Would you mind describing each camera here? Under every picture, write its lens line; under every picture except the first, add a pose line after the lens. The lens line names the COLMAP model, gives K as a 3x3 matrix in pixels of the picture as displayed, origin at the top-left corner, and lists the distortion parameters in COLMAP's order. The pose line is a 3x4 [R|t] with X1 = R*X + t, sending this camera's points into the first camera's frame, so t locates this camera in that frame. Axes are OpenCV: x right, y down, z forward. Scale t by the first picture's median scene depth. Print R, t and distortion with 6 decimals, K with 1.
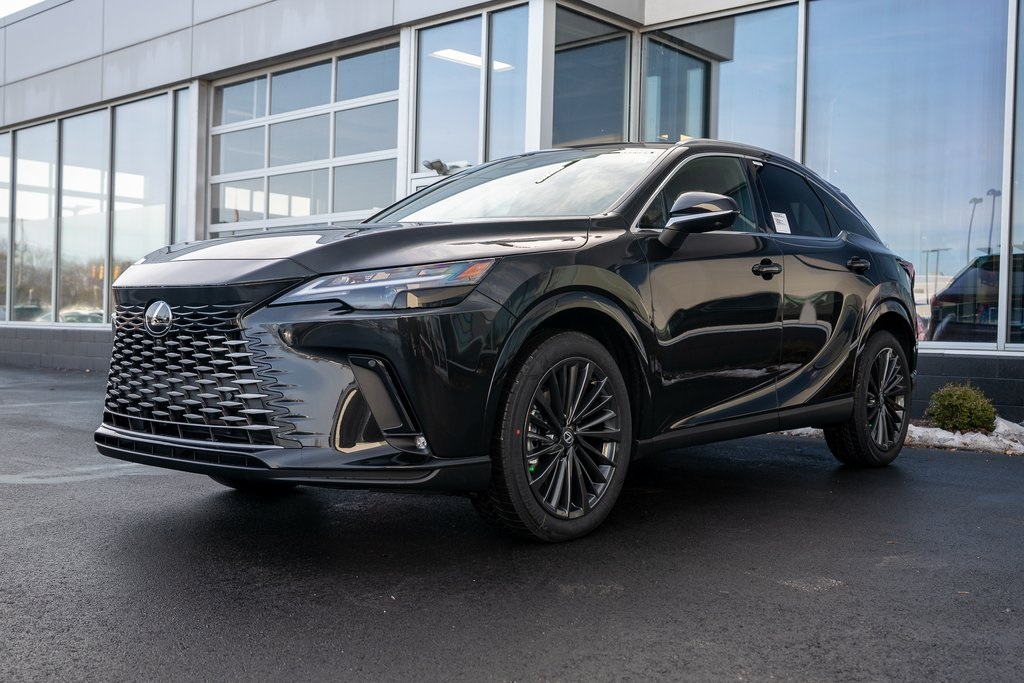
lens RADIAL K [[1114.3, 0, 512.5], [0, 1114.3, 342.0], [0, 0, 1]] dist [-0.017514, 0.000000]
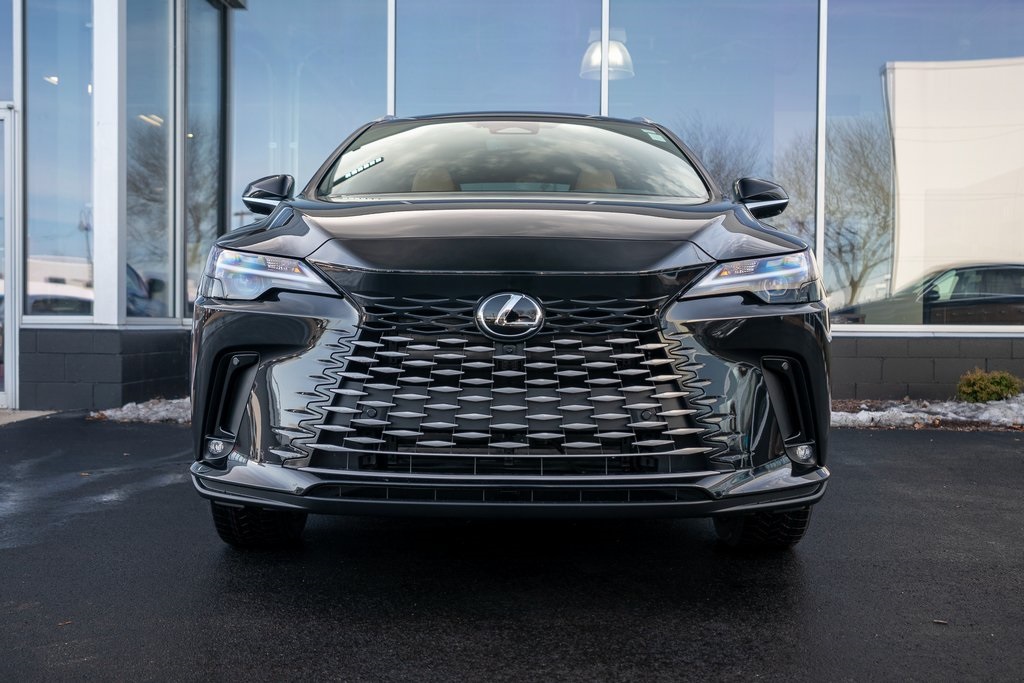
lens RADIAL K [[1187.8, 0, 507.4], [0, 1187.8, 330.8], [0, 0, 1]] dist [-0.010049, 0.000000]
pose [[0.765293, -0.026113, 0.643152, -0.866069], [0.016395, 0.999643, 0.021079, -0.029932], [-0.643474, -0.005587, 0.765448, 0.420363]]
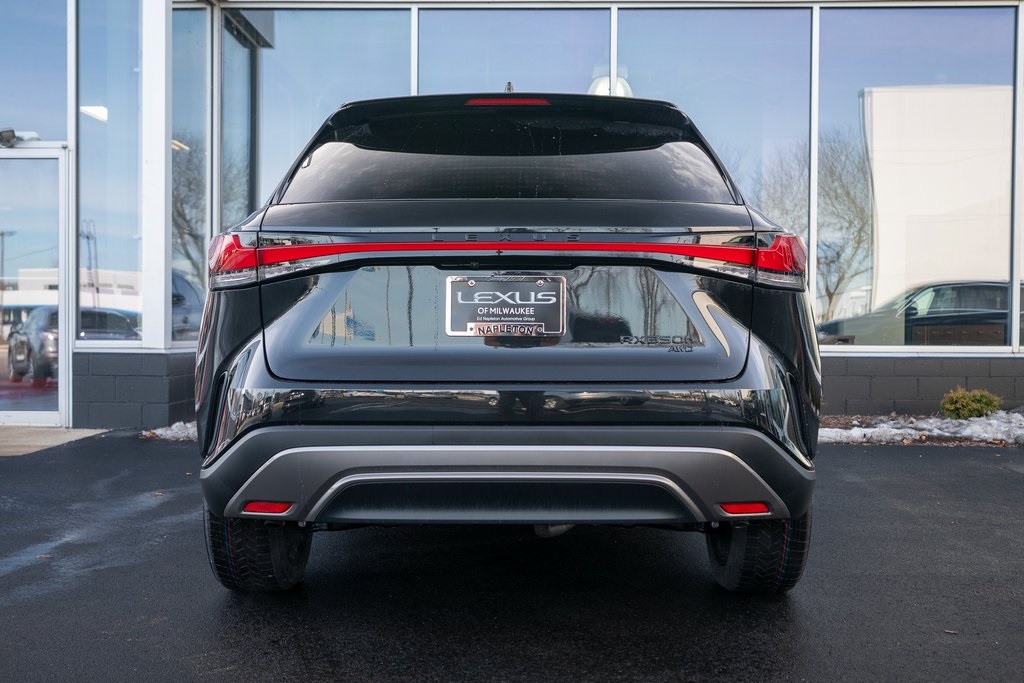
lens RADIAL K [[1146.2, 0, 509.5], [0, 1146.2, 340.3], [0, 0, 1]] dist [-0.012967, 0.000000]
pose [[0.756927, -0.029226, 0.652846, -0.983683], [0.017419, 0.999547, 0.024552, -0.071548], [-0.653268, -0.007212, 0.757093, 0.390016]]
